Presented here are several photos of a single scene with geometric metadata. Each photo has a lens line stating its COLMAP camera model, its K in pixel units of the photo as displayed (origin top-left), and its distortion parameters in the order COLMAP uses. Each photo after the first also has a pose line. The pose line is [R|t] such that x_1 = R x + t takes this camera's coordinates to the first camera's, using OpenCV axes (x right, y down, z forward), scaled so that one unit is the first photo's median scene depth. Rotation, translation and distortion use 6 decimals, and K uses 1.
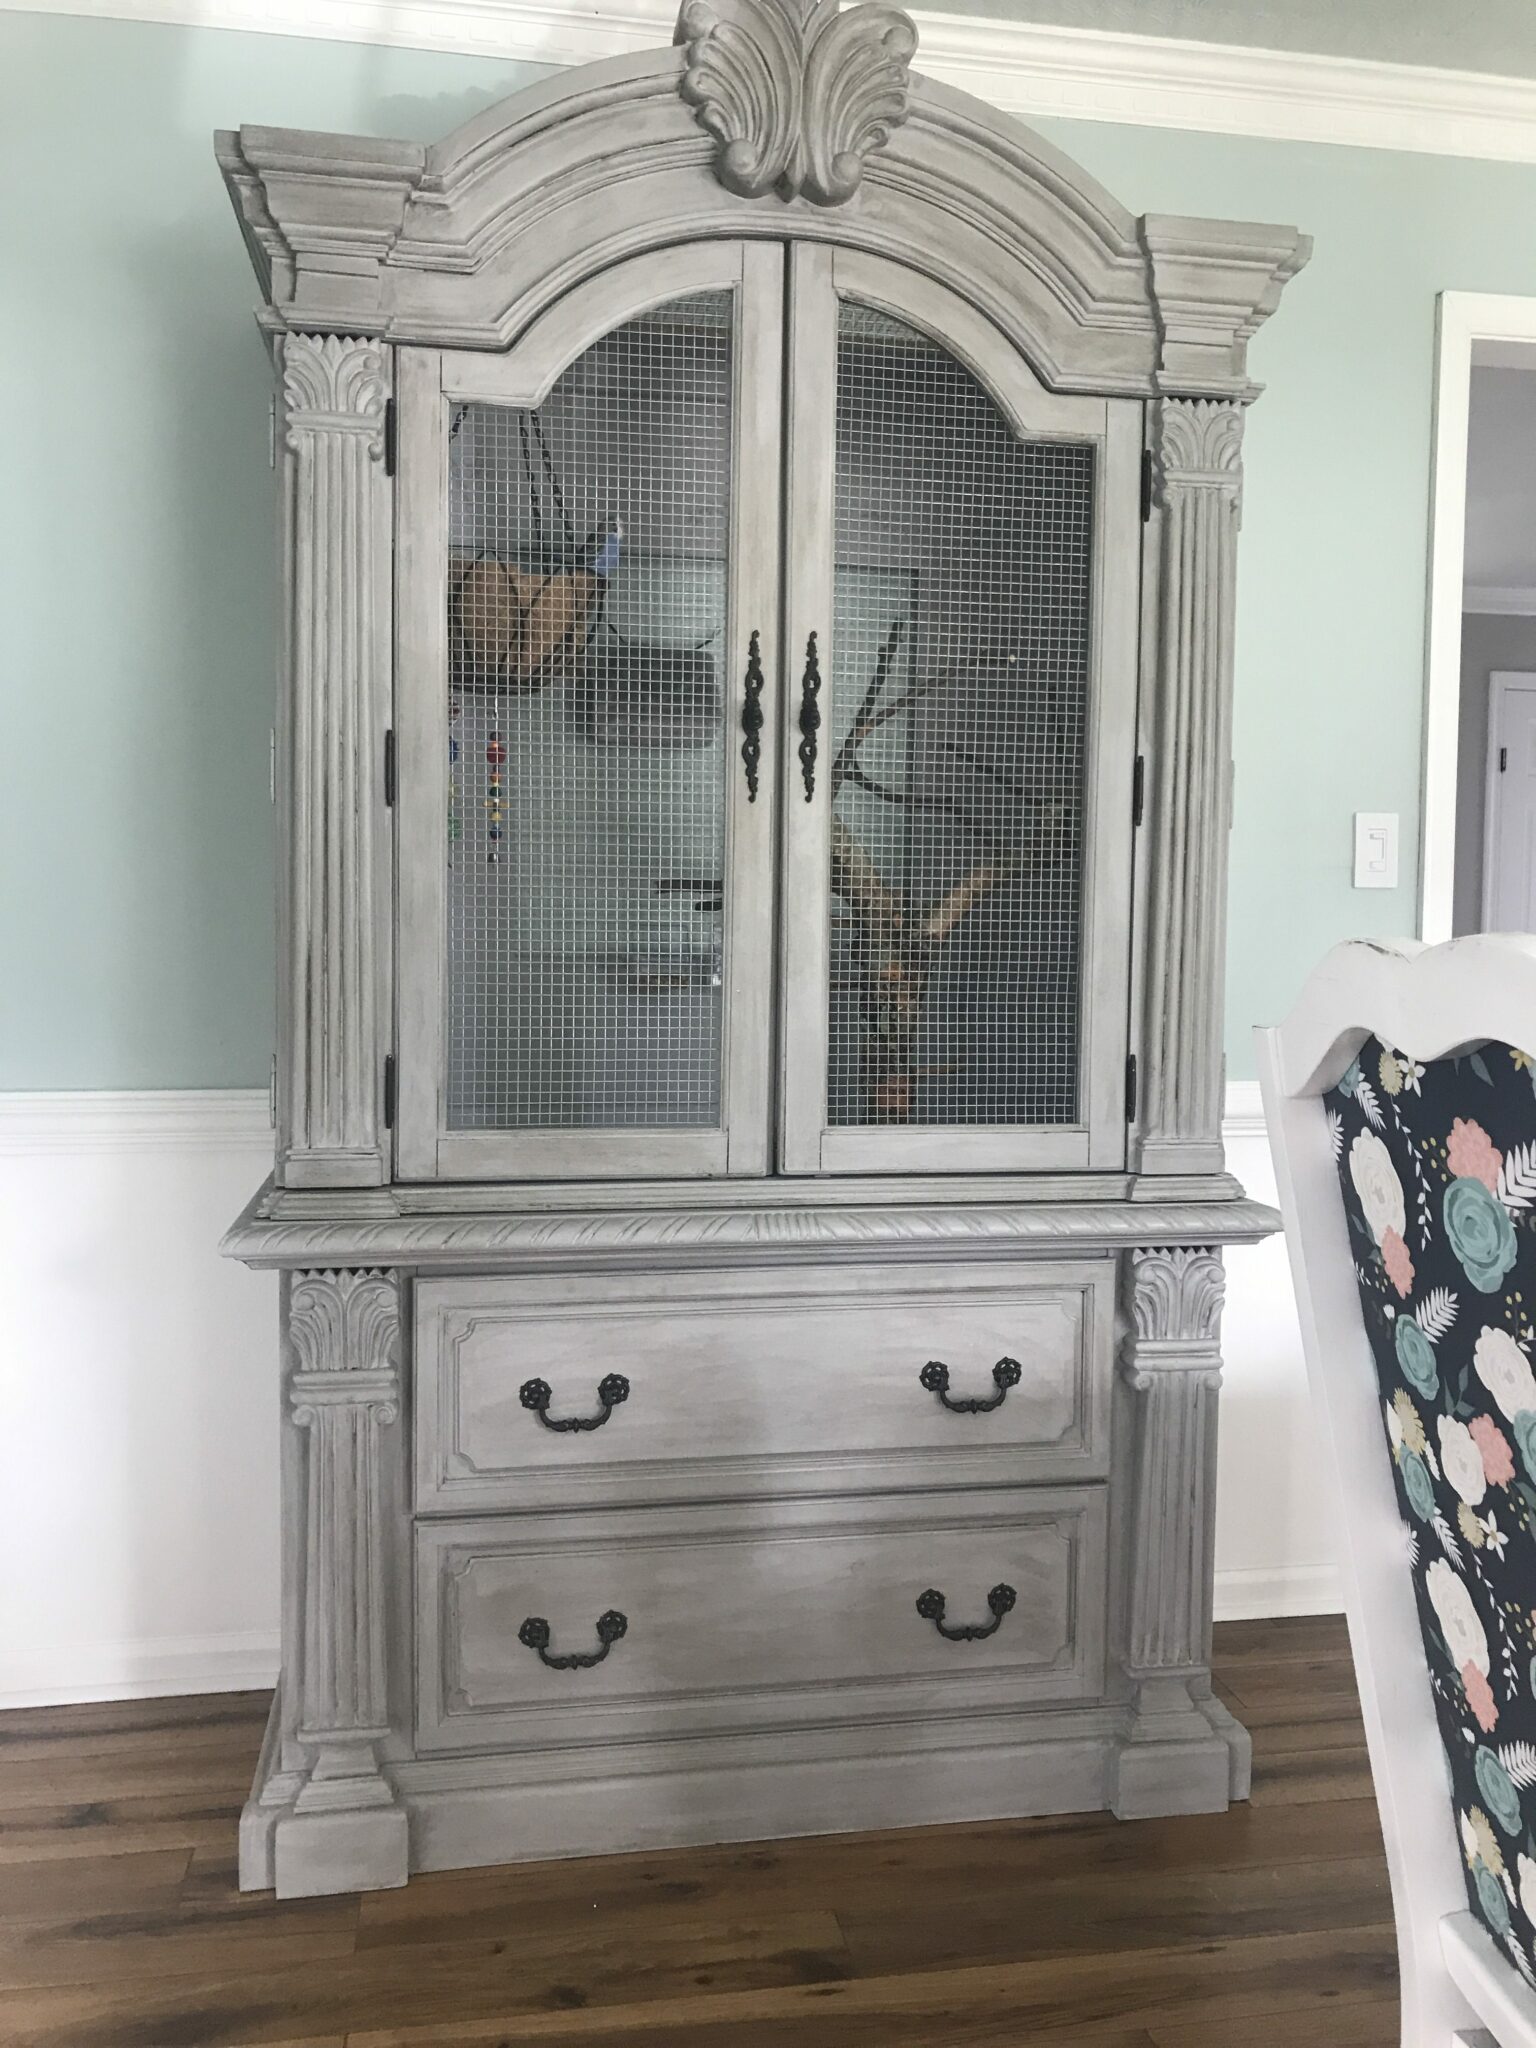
lens RADIAL K [[1695.6, 0, 759.6], [0, 1695.6, 1017.8], [0, 0, 1]] dist [0.016124, -0.022129]
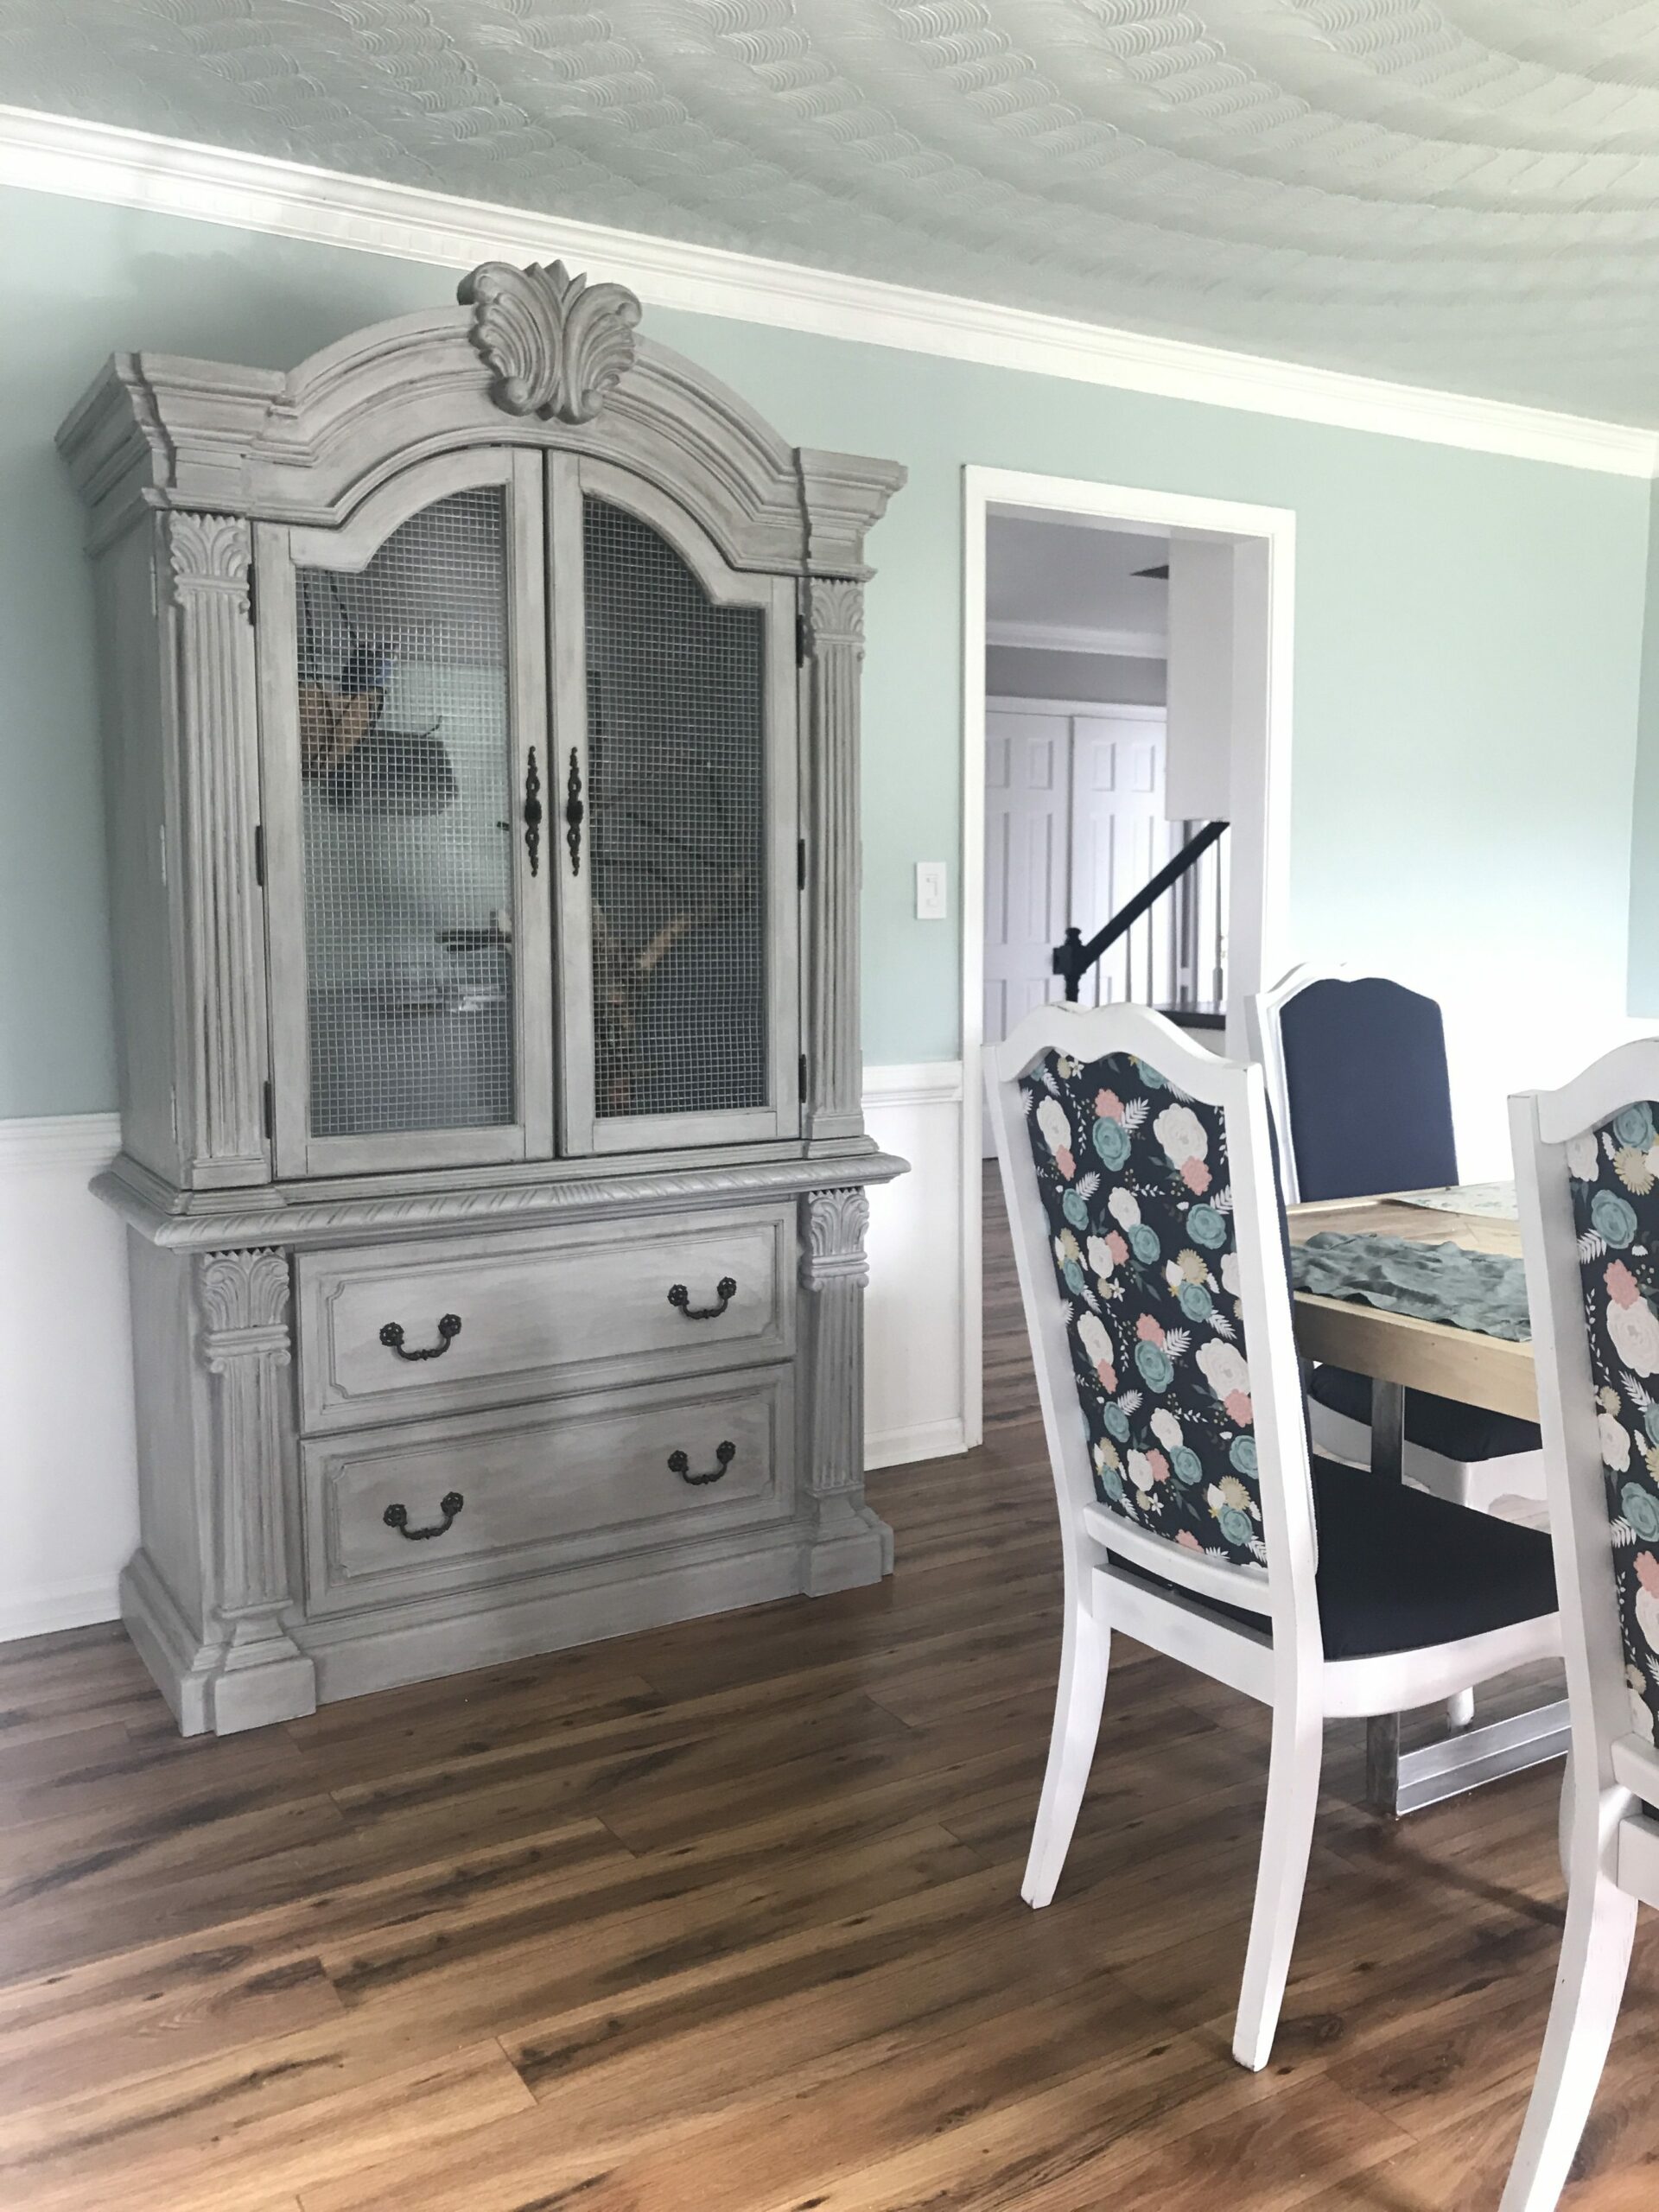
lens RADIAL K [[1831.3, 0, 823.2], [0, 1831.3, 1107.7], [0, 0, 1]] dist [0.016124, -0.022129]
pose [[0.936490, -0.055178, 0.346325, -0.302433], [0.034490, 0.997248, 0.065624, -0.033838], [-0.348993, -0.049511, 0.935817, -0.432836]]
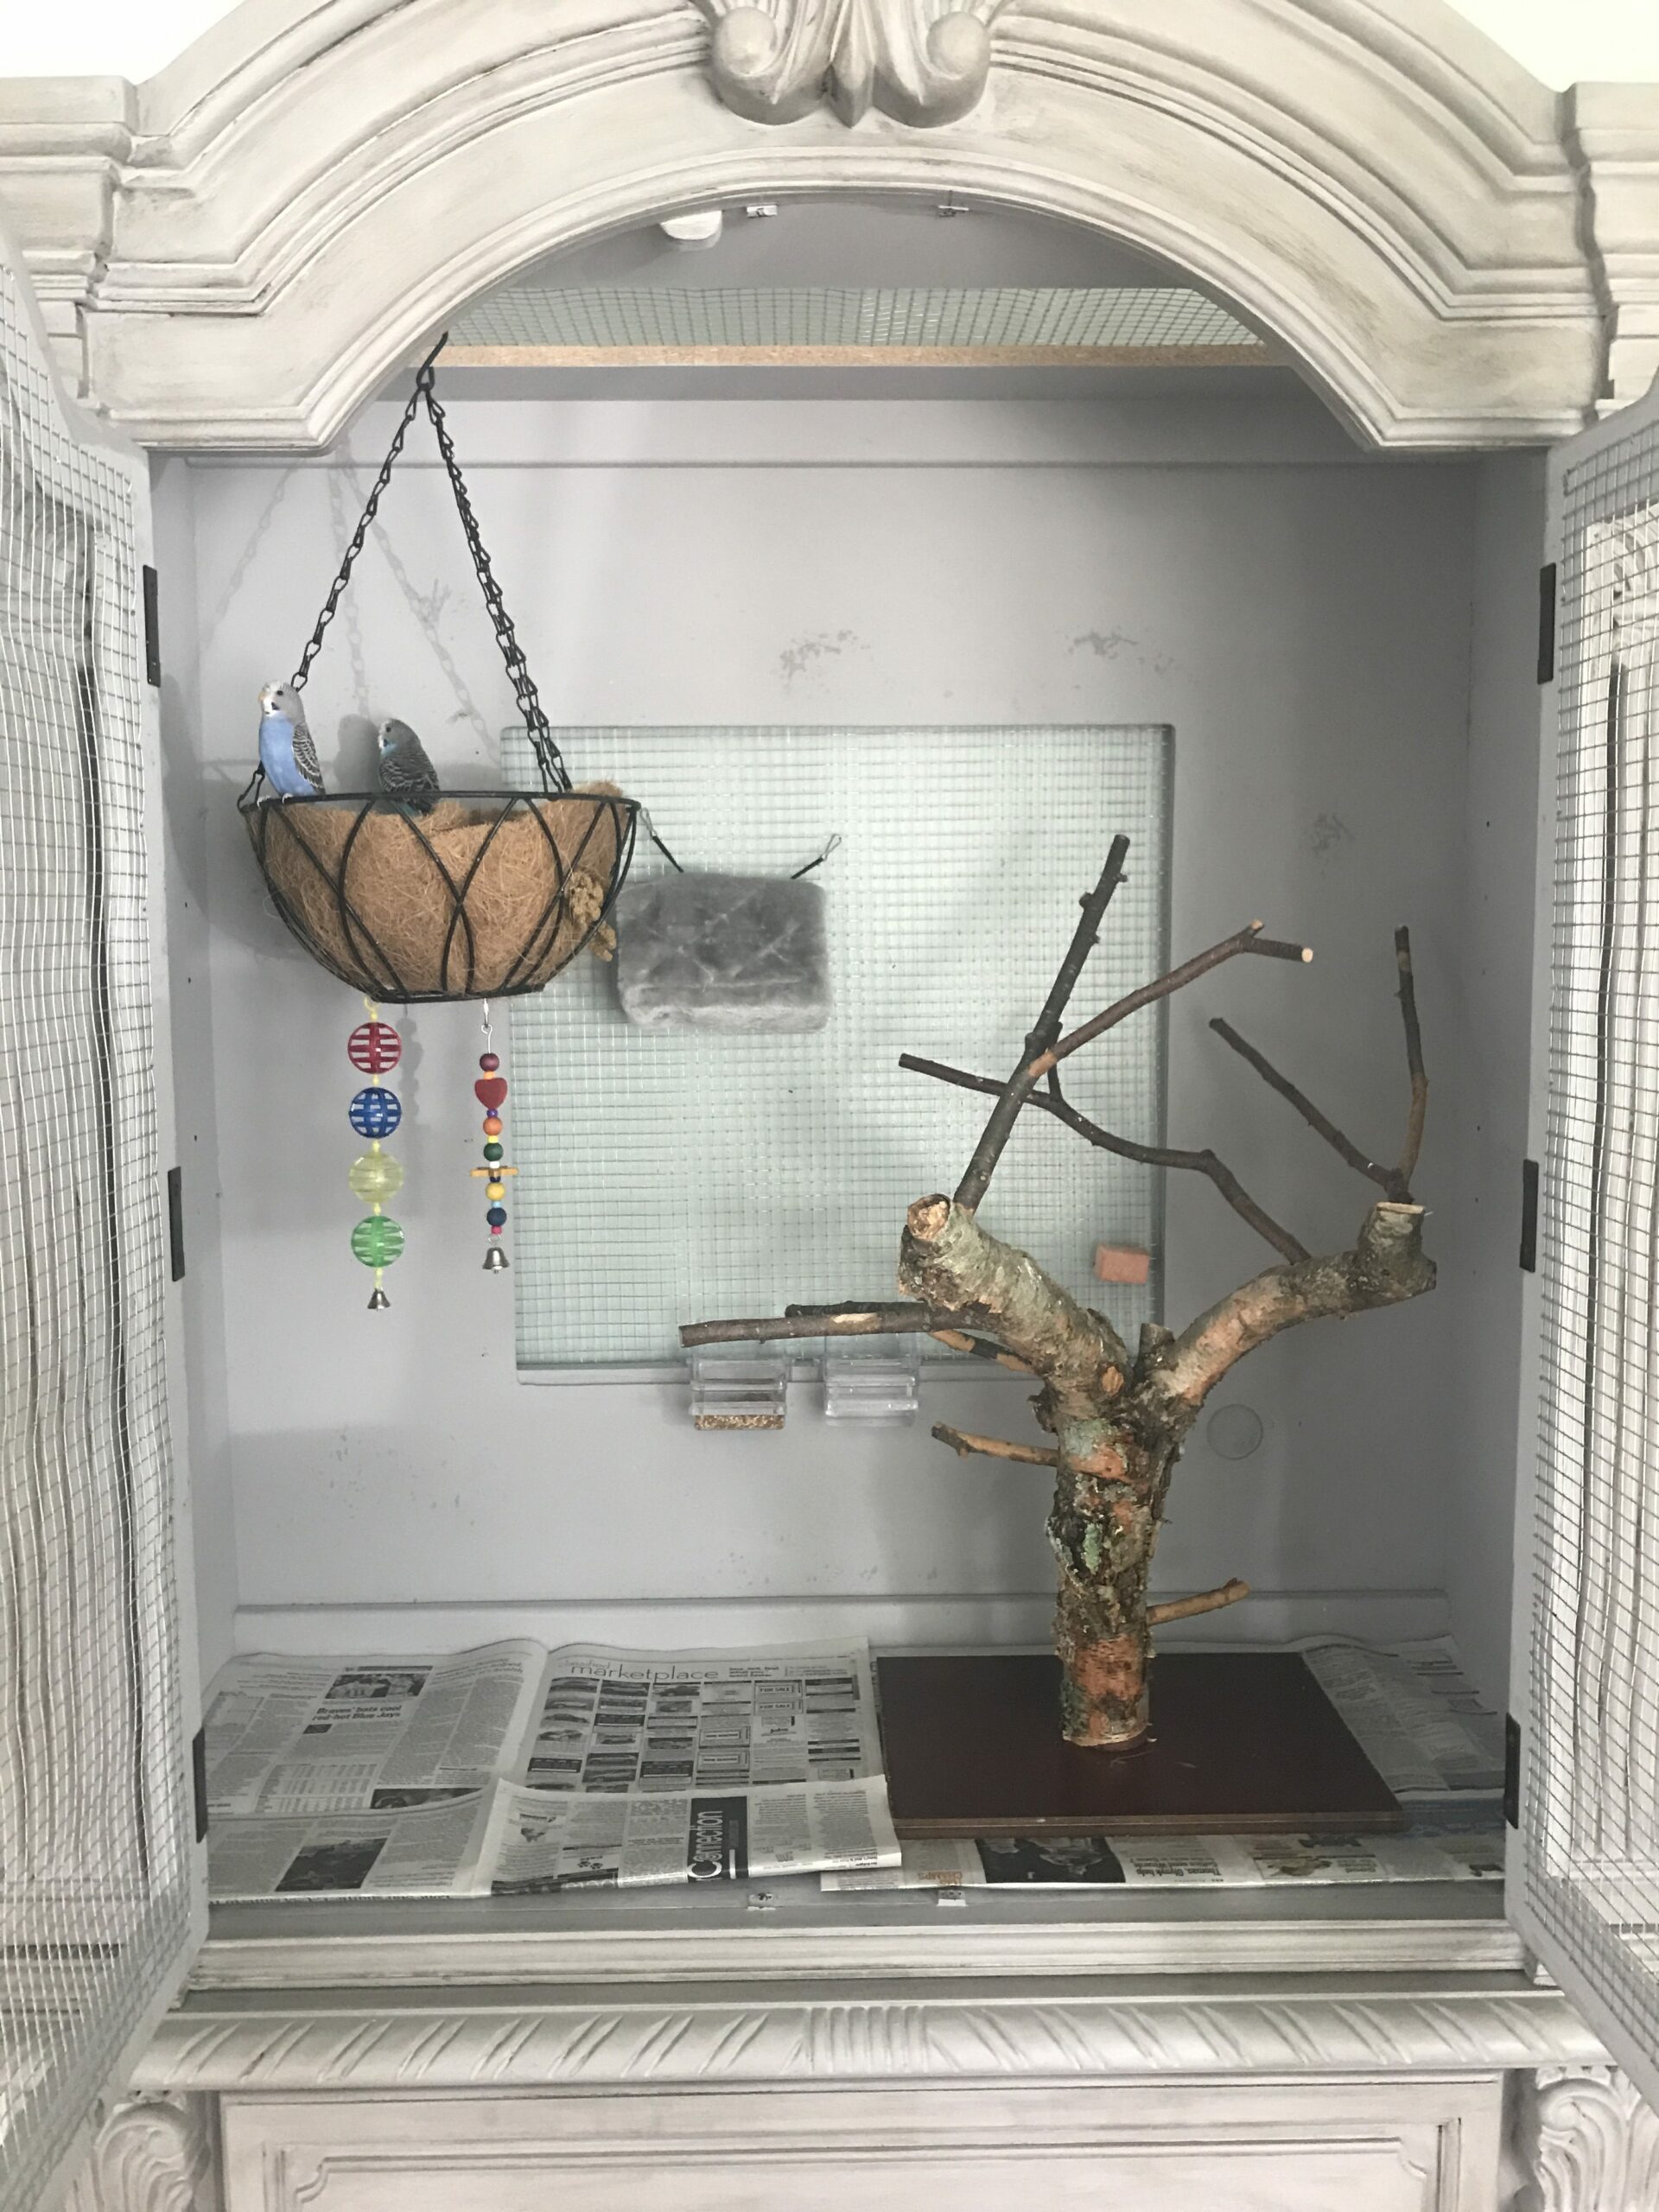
lens RADIAL K [[1831.3, 0, 831.2], [0, 1831.3, 1105.1], [0, 0, 1]] dist [0.016124, -0.022129]
pose [[0.986376, -0.001520, -0.164499, 0.101871], [0.009314, 0.998869, 0.046619, -0.205819], [0.164242, -0.047516, 0.985275, 0.429938]]
